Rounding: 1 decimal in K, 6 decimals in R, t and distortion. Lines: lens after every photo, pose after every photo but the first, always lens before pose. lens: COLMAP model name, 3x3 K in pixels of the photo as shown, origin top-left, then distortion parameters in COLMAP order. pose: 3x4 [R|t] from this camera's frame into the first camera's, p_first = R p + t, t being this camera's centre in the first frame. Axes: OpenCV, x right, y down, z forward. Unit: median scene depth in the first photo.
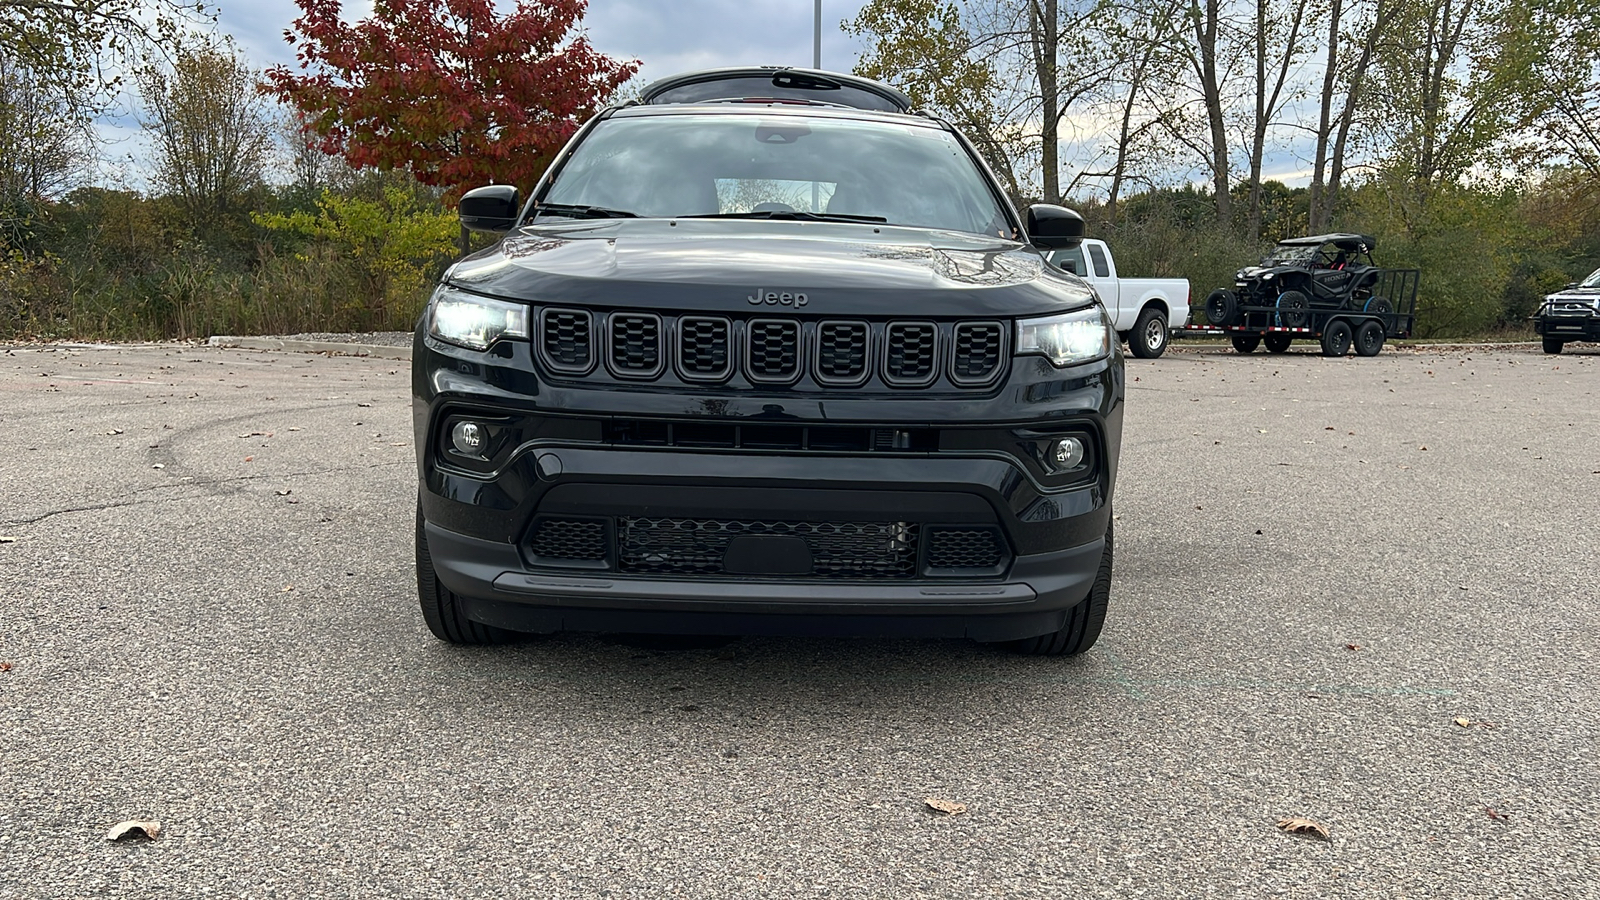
lens RADIAL K [[1283.4, 0, 800.0], [0, 1283.4, 450.0], [0, 0, 1]] dist [0.001146, -0.005634]
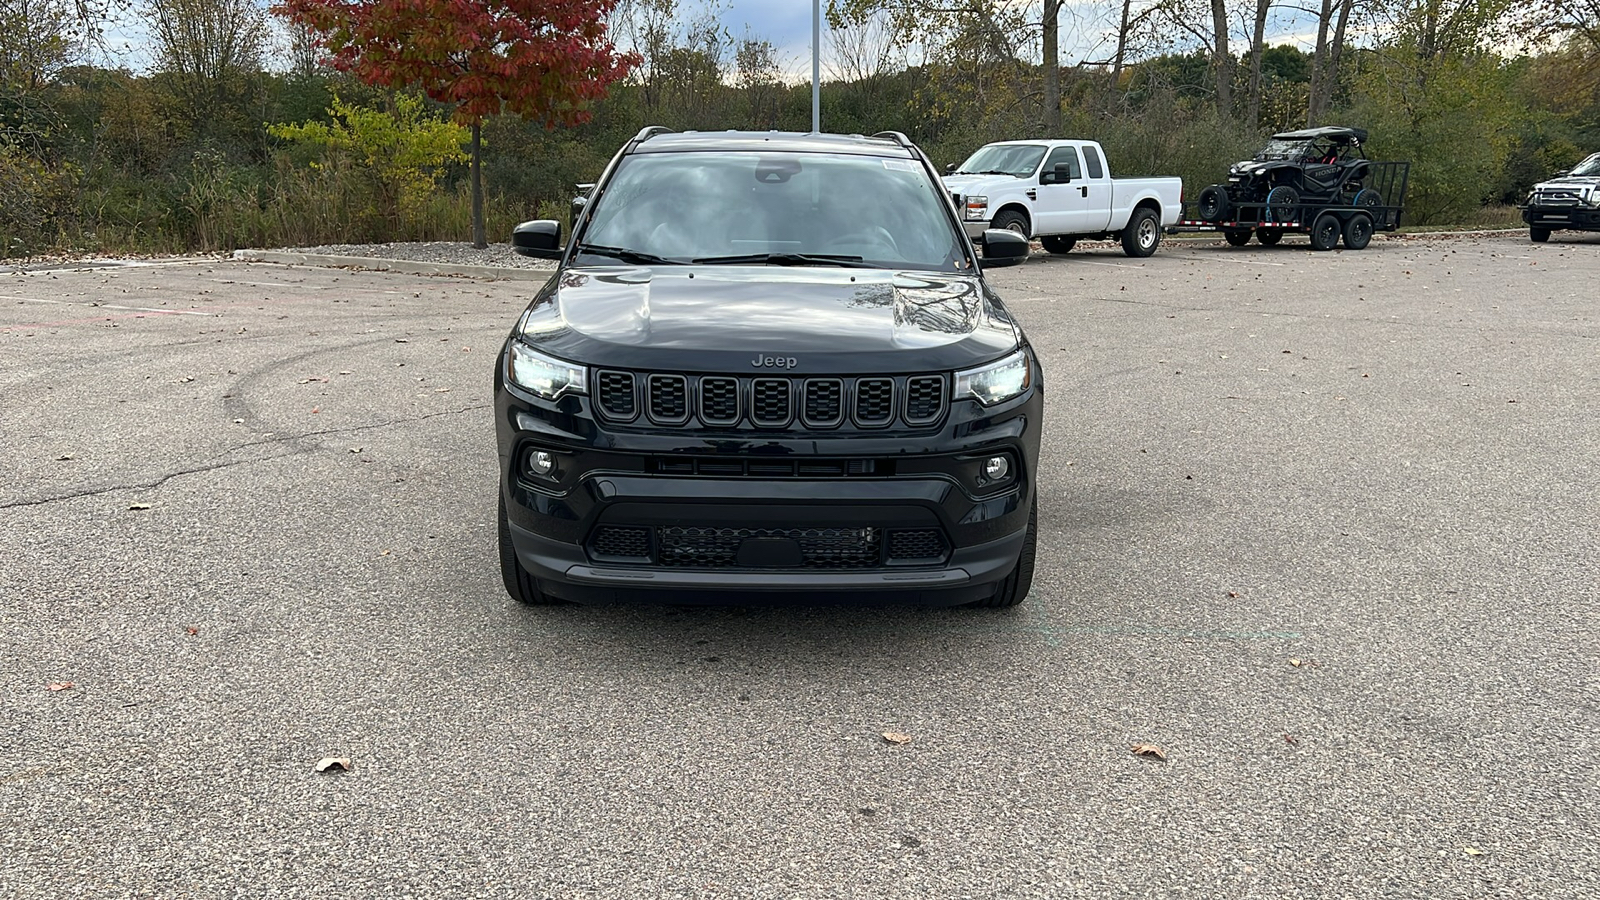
lens RADIAL K [[1254.8, 0, 800.0], [0, 1254.8, 450.0], [0, 0, 1]] dist [0.013737, -0.039369]
pose [[0.999925, -0.011308, -0.004597, 0.011766], [0.011670, 0.996005, 0.088532, -0.114309], [0.003577, -0.088579, 0.996063, -0.246253]]
